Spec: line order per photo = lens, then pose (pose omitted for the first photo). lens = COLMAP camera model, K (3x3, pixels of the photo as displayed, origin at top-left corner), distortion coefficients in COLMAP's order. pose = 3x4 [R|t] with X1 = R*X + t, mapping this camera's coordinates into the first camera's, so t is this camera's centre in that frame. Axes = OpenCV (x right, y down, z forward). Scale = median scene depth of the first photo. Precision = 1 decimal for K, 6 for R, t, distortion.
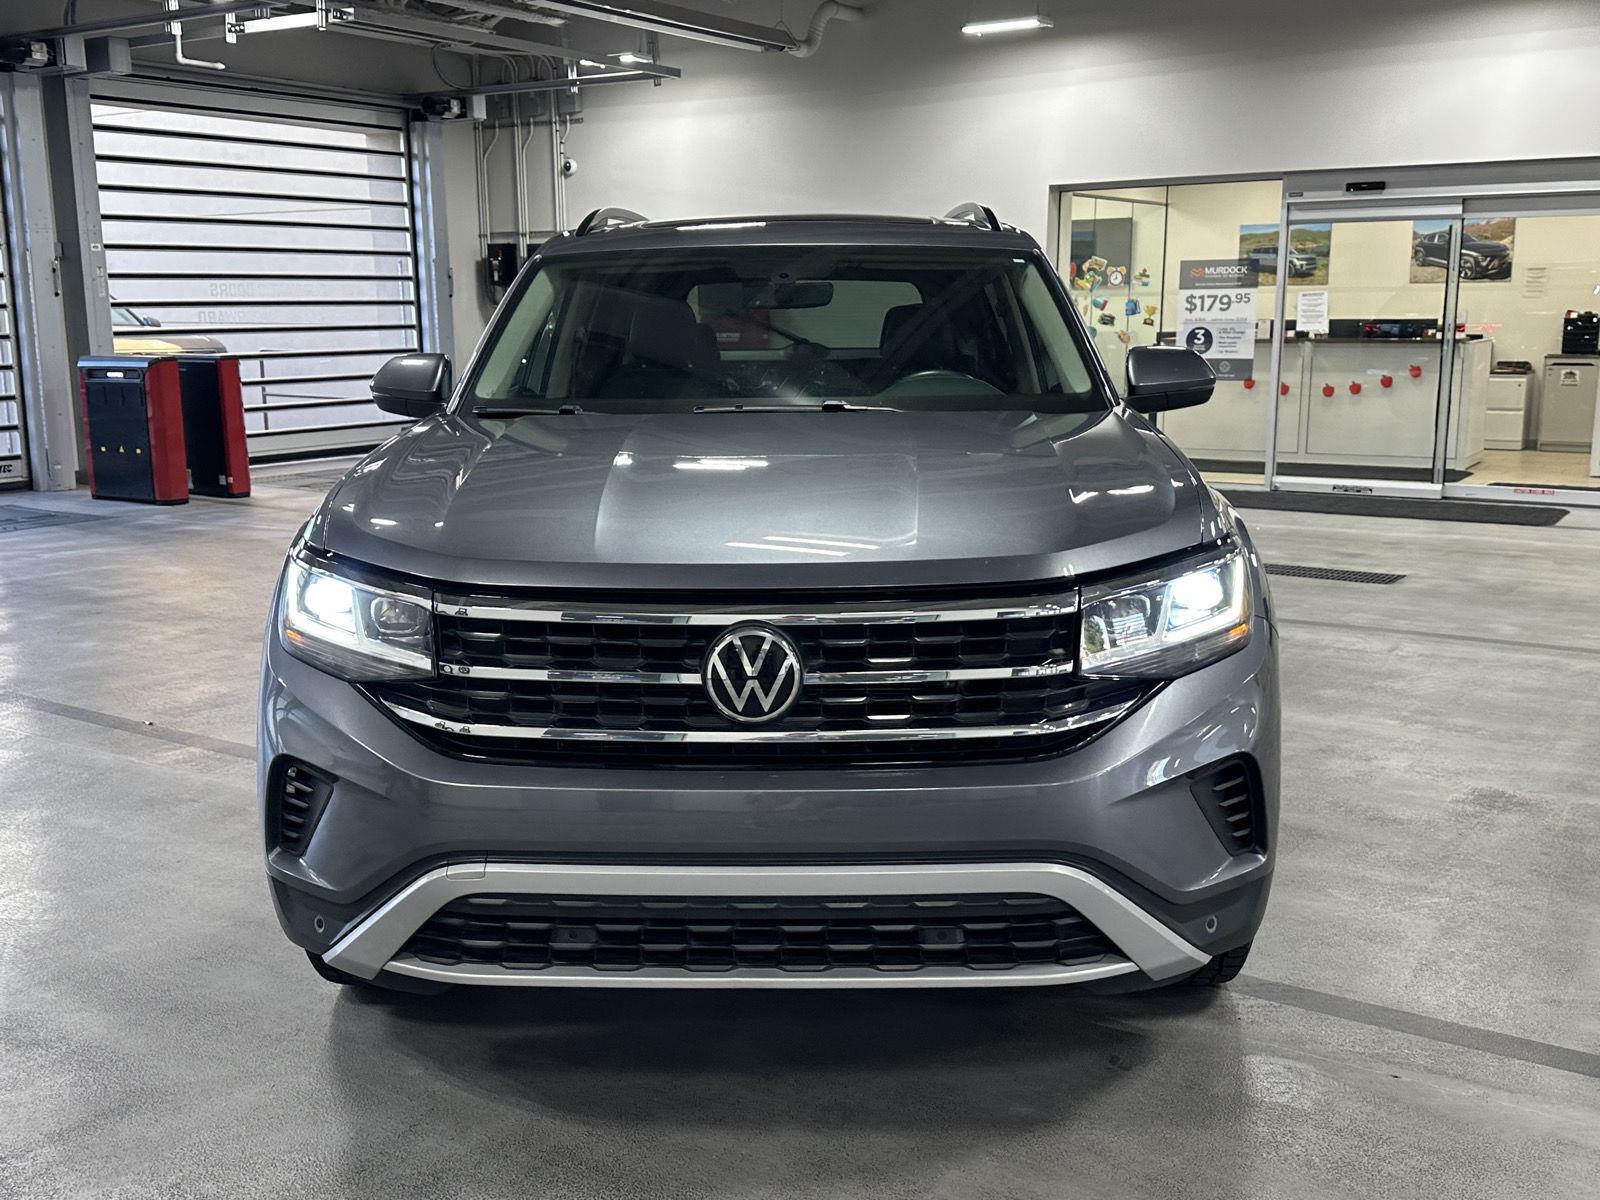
lens RADIAL K [[1577.6, 0, 783.2], [0, 1577.6, 597.1], [0, 0, 1]] dist [0.205260, -0.433234]
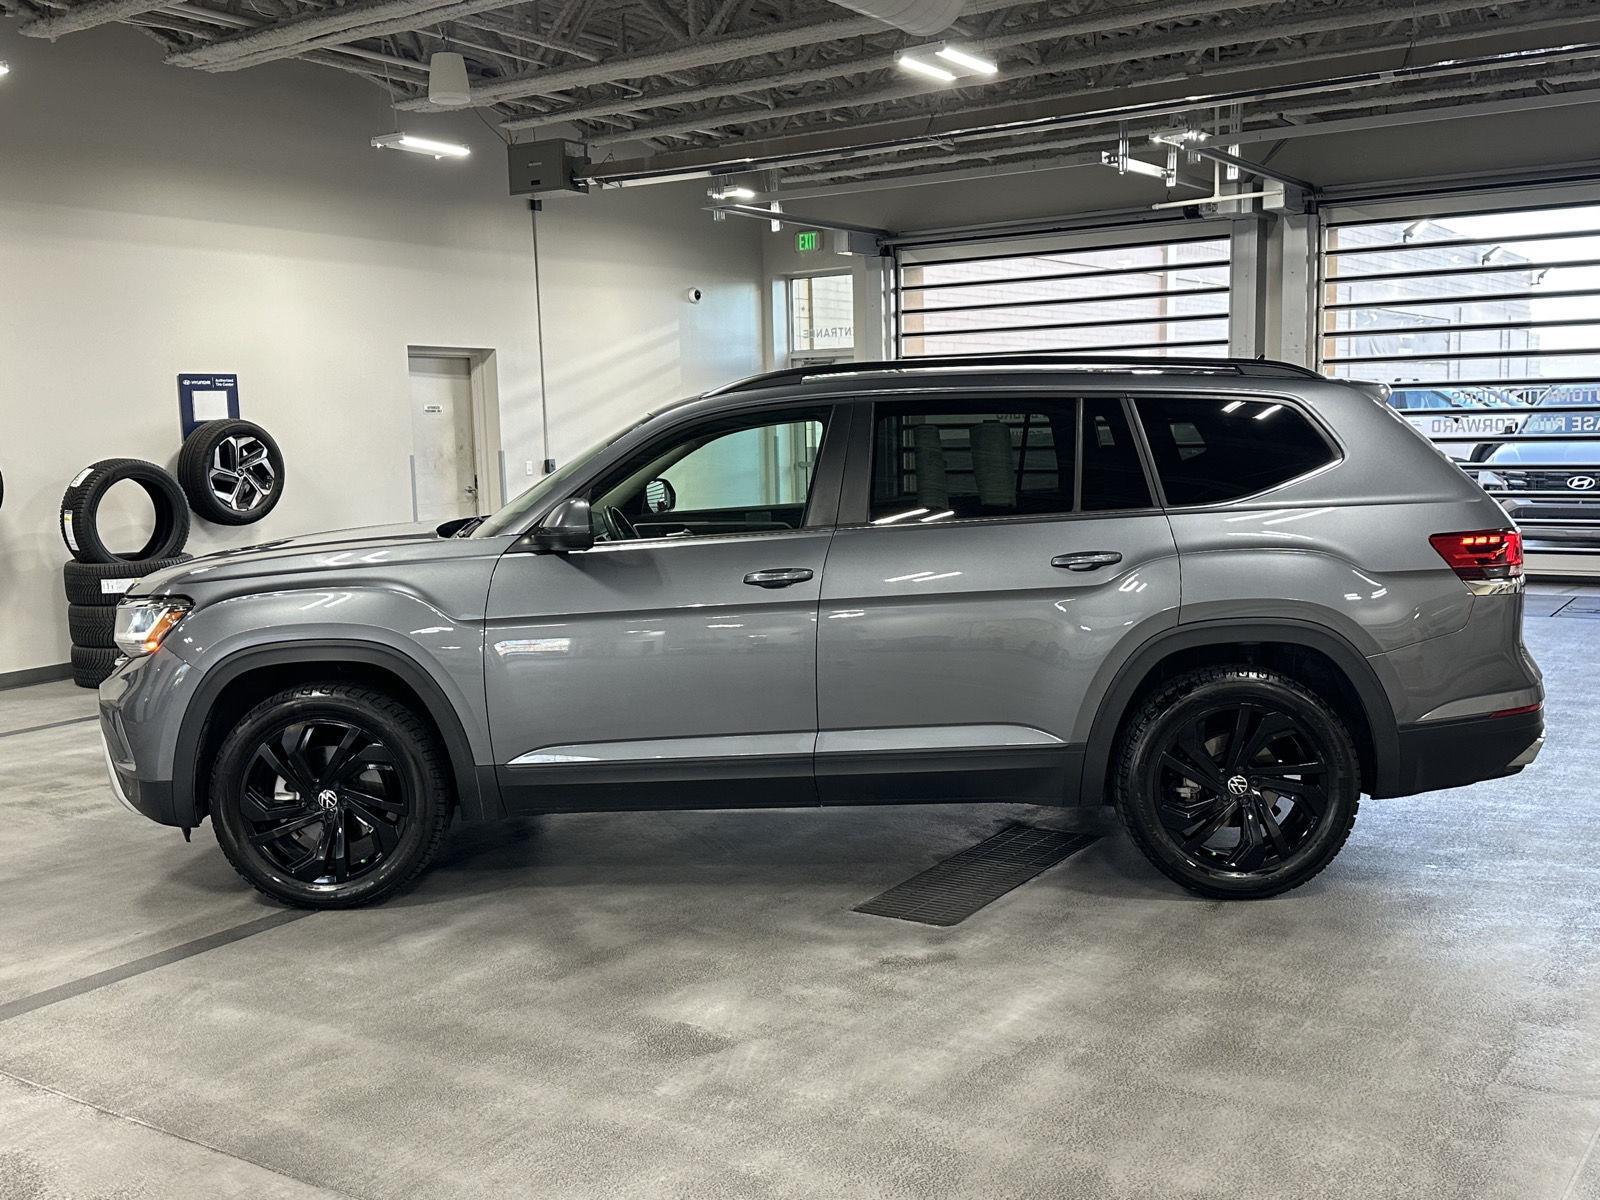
lens RADIAL K [[1569.2, 0, 792.8], [0, 1569.2, 609.5], [0, 0, 1]] dist [0.206792, -0.473673]
pose [[0.005034, 0.127765, -0.991792, 1.062697], [-0.155941, 0.979771, 0.125425, -0.184799], [0.987754, 0.154030, 0.024856, 0.845198]]
